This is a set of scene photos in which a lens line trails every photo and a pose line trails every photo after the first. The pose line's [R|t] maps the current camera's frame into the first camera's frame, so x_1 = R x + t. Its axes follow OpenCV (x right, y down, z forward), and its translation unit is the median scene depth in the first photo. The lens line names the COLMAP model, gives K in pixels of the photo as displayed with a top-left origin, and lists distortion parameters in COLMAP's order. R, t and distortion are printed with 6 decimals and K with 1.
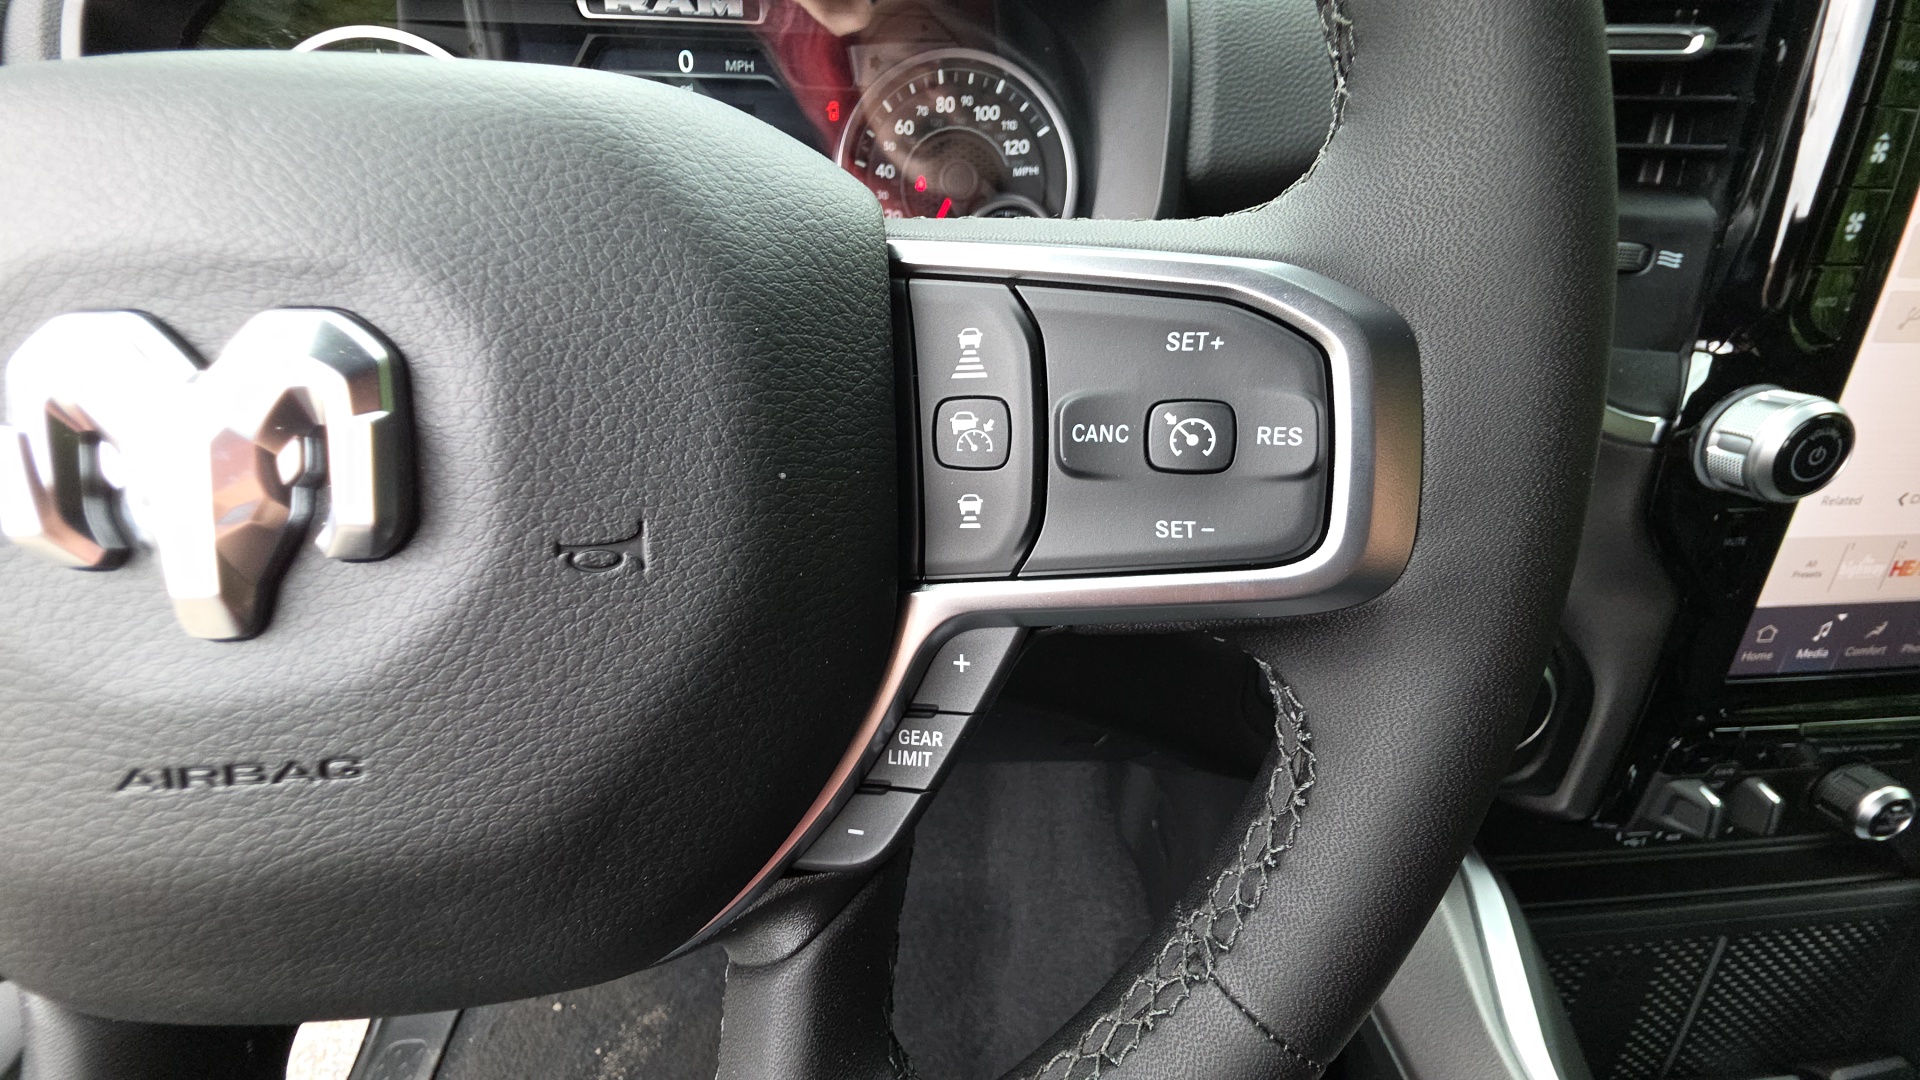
lens RADIAL K [[759.9, 0, 953.1], [0, 759.9, 536.9], [0, 0, 1]] dist [0.014521, -0.008778]
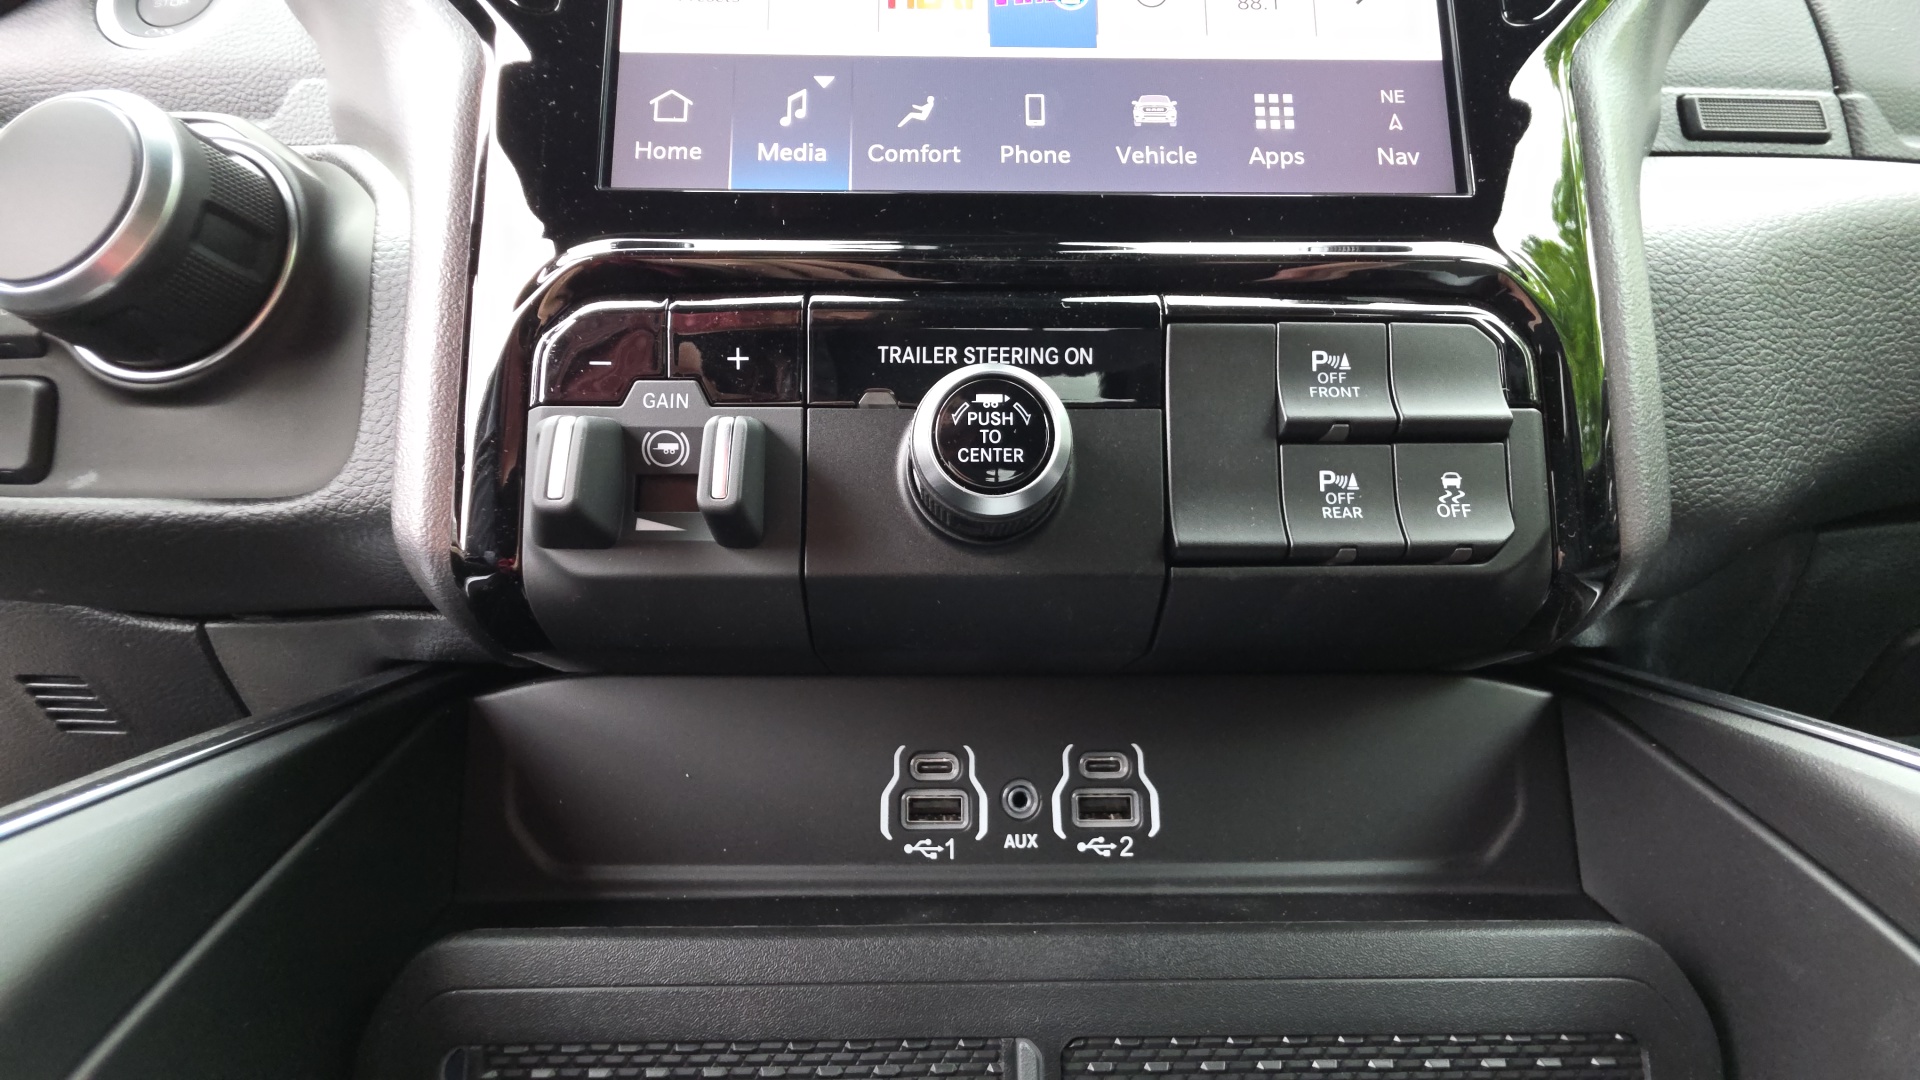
lens RADIAL K [[759.9, 0, 961.0], [0, 759.9, 542.5], [0, 0, 1]] dist [0.014521, -0.008778]
pose [[0.997335, -0.018867, -0.070475, 1.210004], [-0.018821, 0.866750, -0.498388, 0.597073], [0.070488, 0.498386, 0.864085, 0.668038]]
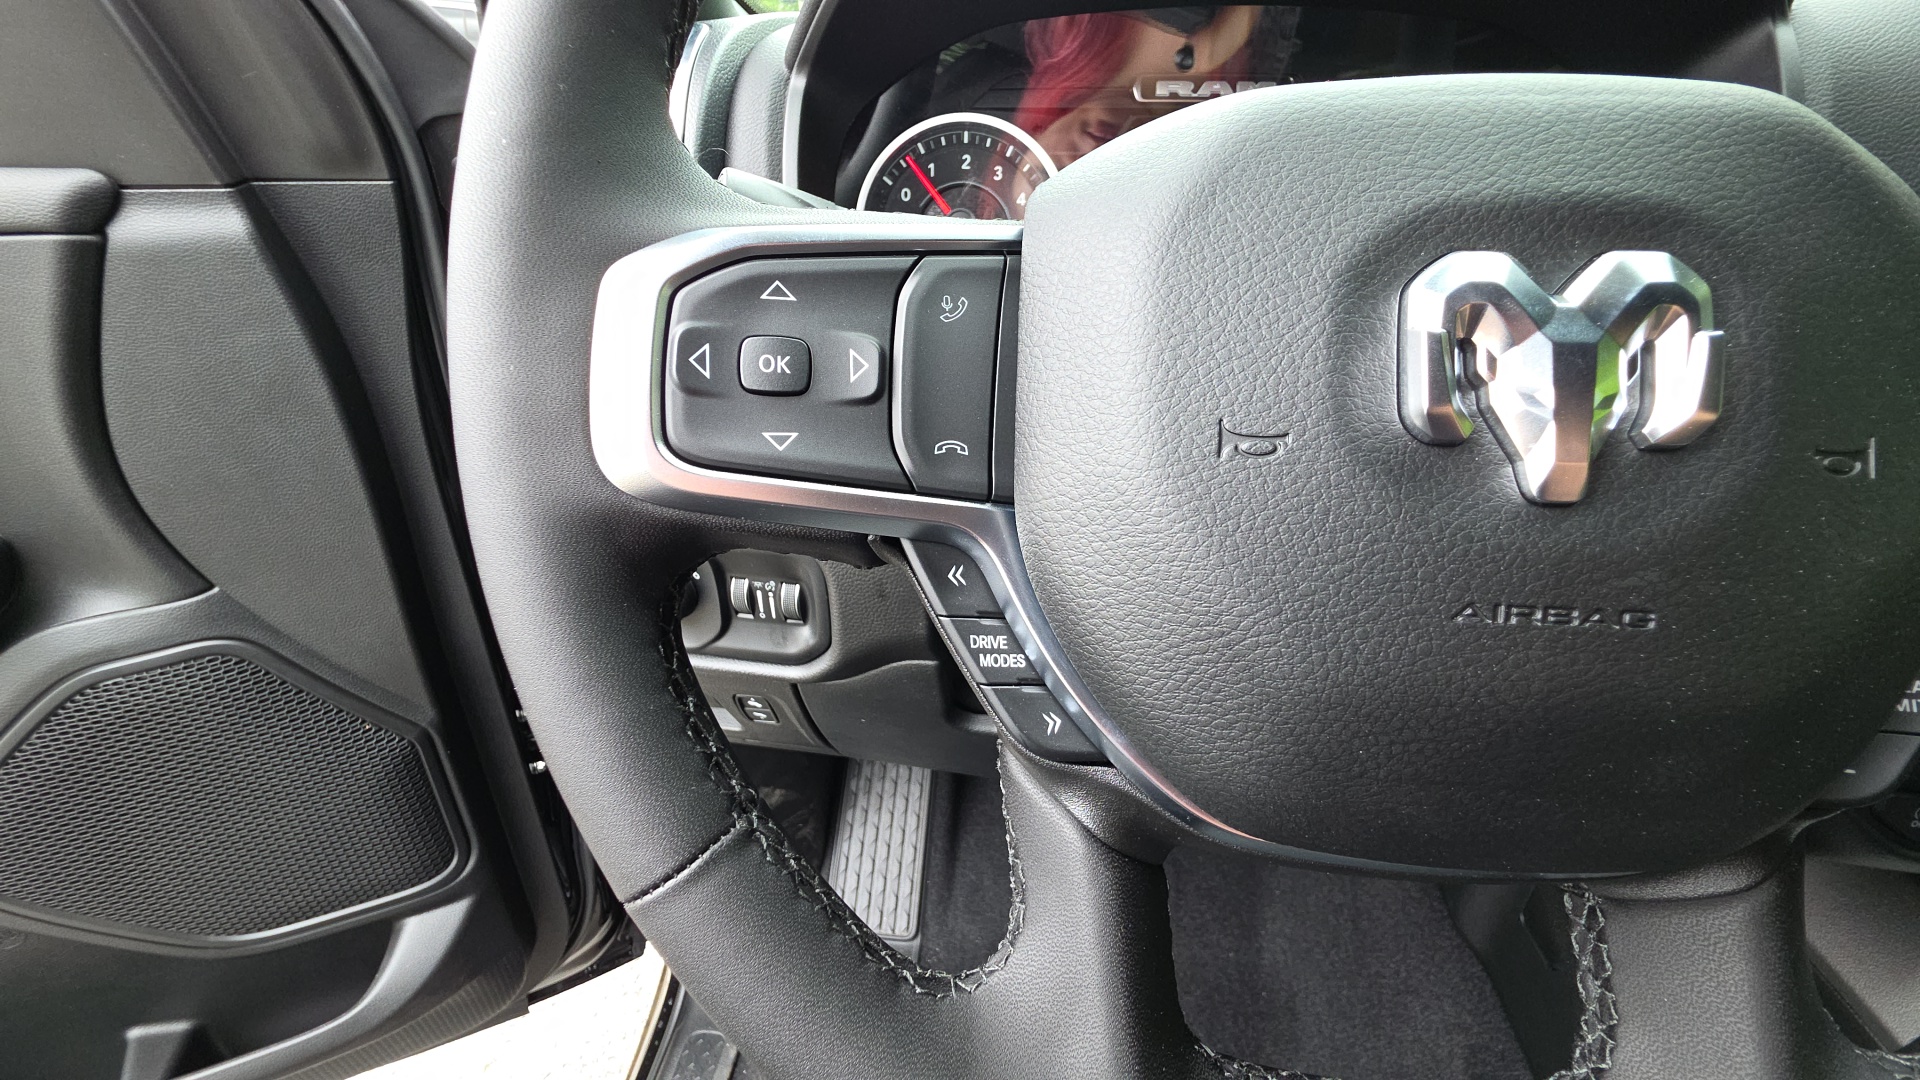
lens RADIAL K [[759.9, 0, 950.6], [0, 759.9, 539.9], [0, 0, 1]] dist [0.014521, -0.008778]
pose [[0.983873, 0.065496, -0.166446, -0.553494], [-0.082108, 0.992089, -0.094961, 0.126172], [0.158910, 0.107096, 0.981467, -0.124385]]
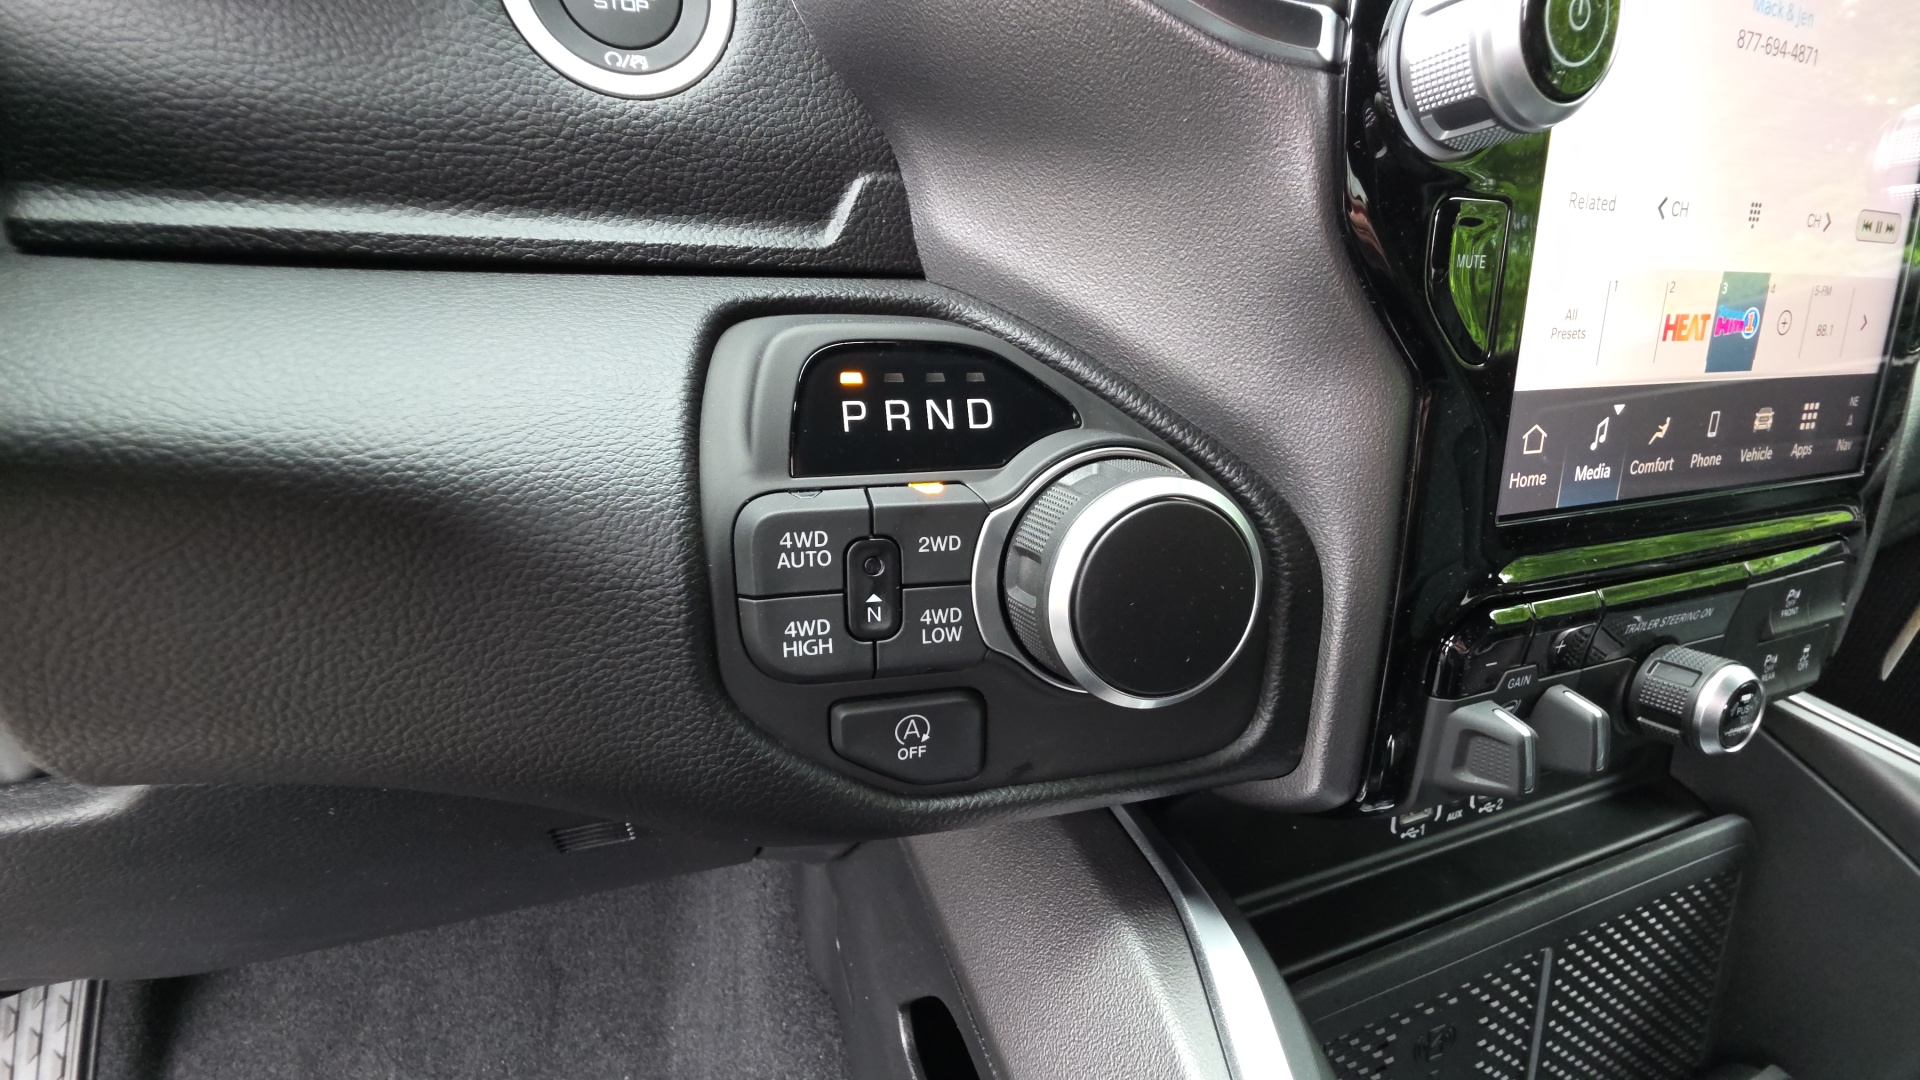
lens RADIAL K [[759.9, 0, 946.5], [0, 759.9, 543.8], [0, 0, 1]] dist [0.014521, -0.008778]
pose [[0.962145, -0.090640, 0.257023, 0.405225], [0.124033, 0.985379, -0.116811, 0.209990], [-0.242677, 0.144268, 0.959320, 0.494573]]
